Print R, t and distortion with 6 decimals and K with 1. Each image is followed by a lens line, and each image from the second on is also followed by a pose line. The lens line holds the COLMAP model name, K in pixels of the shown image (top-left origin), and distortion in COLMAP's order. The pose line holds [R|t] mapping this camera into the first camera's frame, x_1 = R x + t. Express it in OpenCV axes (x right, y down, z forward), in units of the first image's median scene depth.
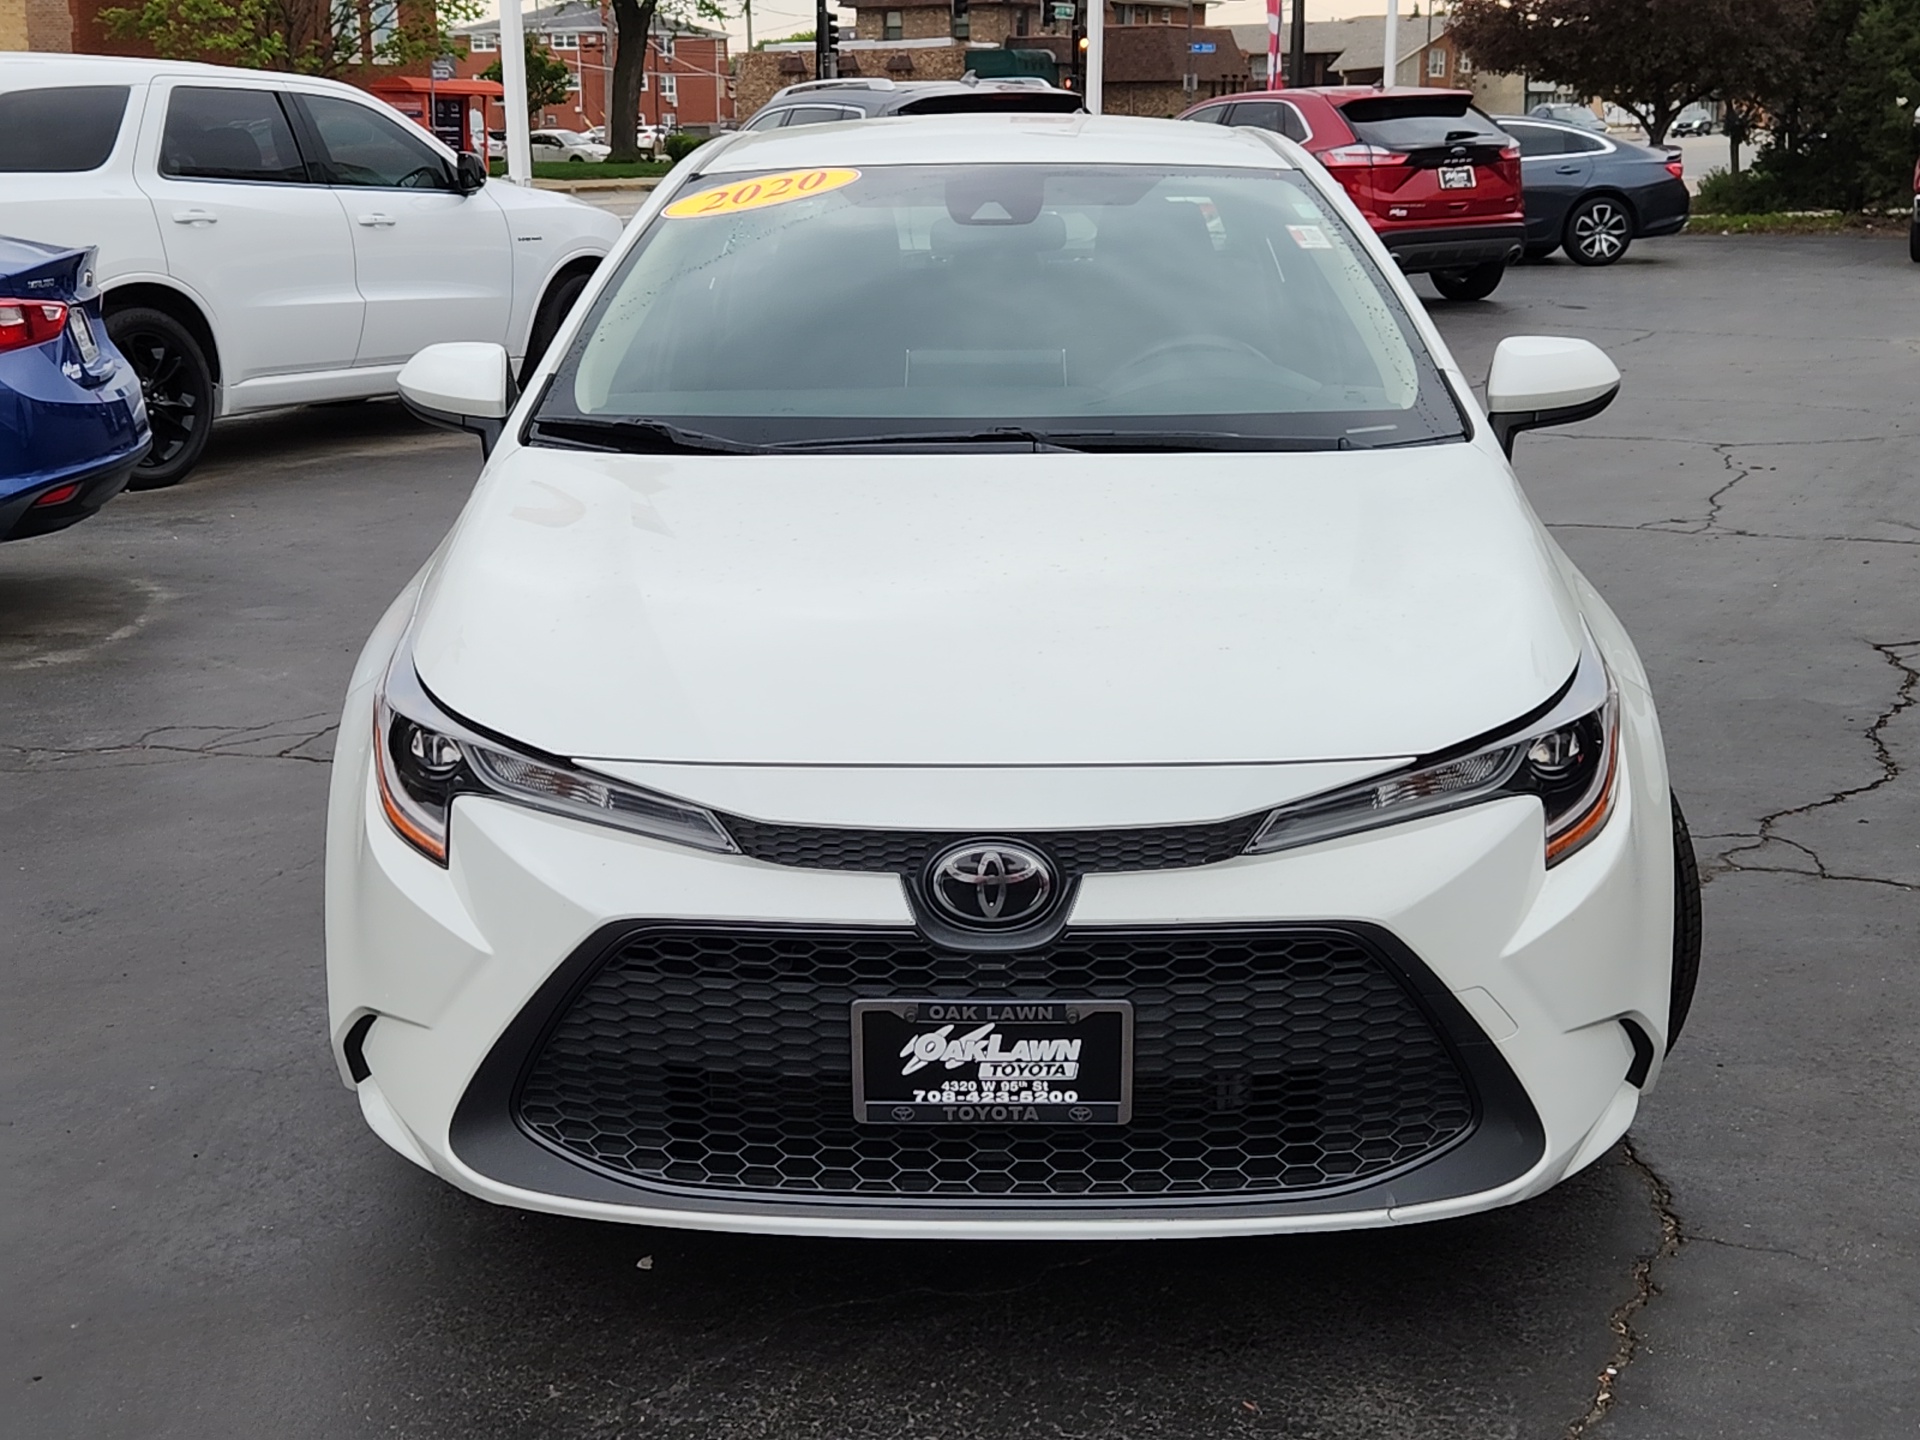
lens RADIAL K [[2385.7, 0, 960.0], [0, 2385.7, 720.0], [0, 0, 1]] dist [0.043695, -0.027066]
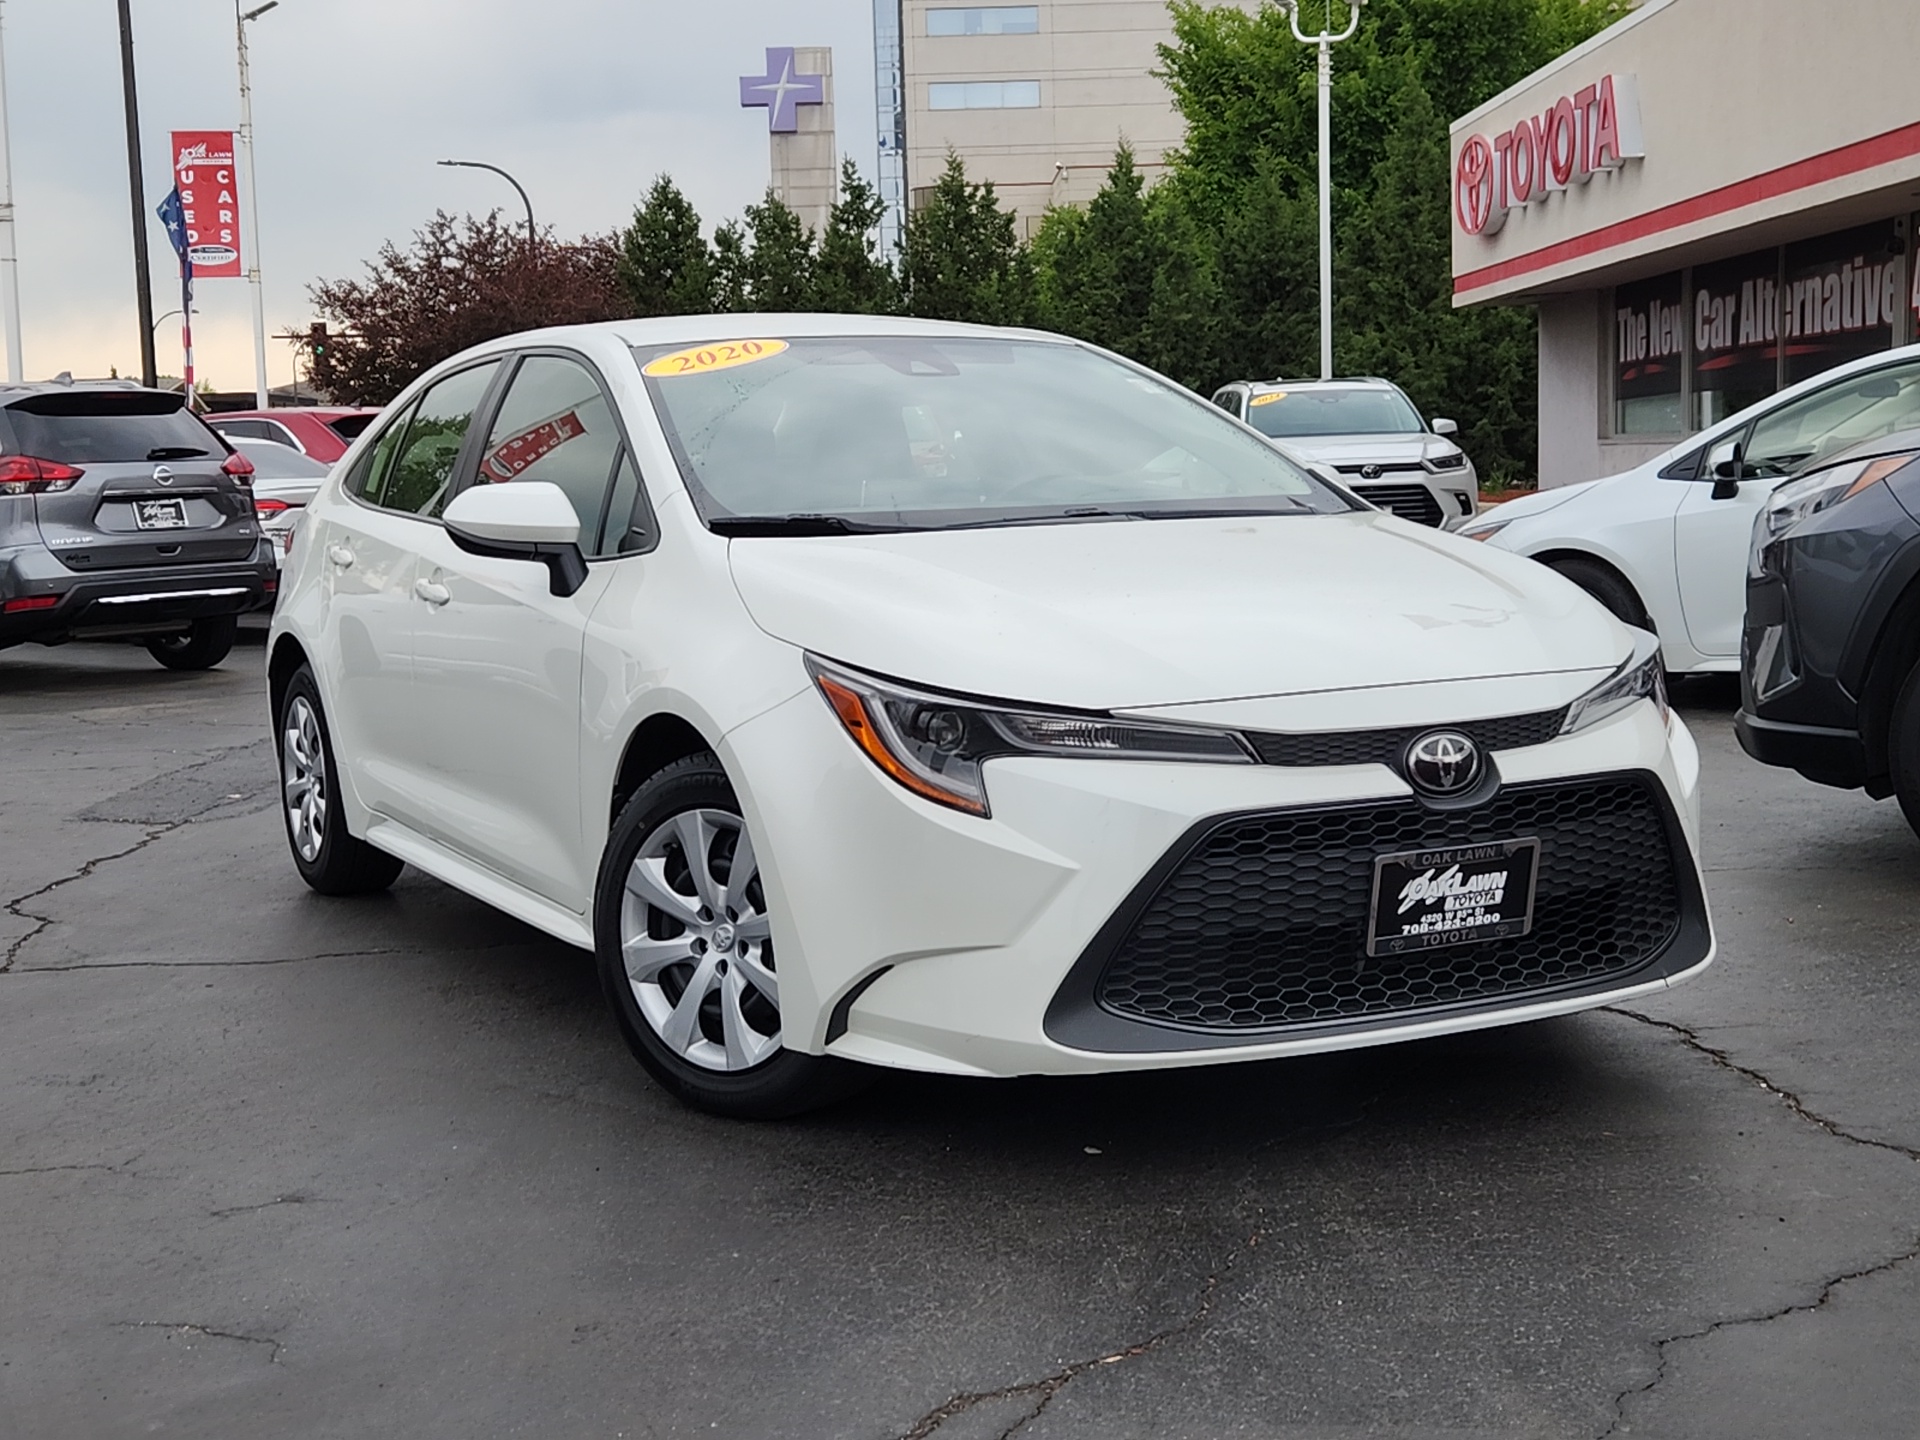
lens RADIAL K [[2385.7, 0, 960.0], [0, 2385.7, 720.0], [0, 0, 1]] dist [0.043695, -0.027066]
pose [[0.876116, -0.066751, 0.477456, -0.875174], [0.133878, 0.985102, -0.107941, 0.153676], [-0.463138, 0.158490, 0.872000, -0.073663]]
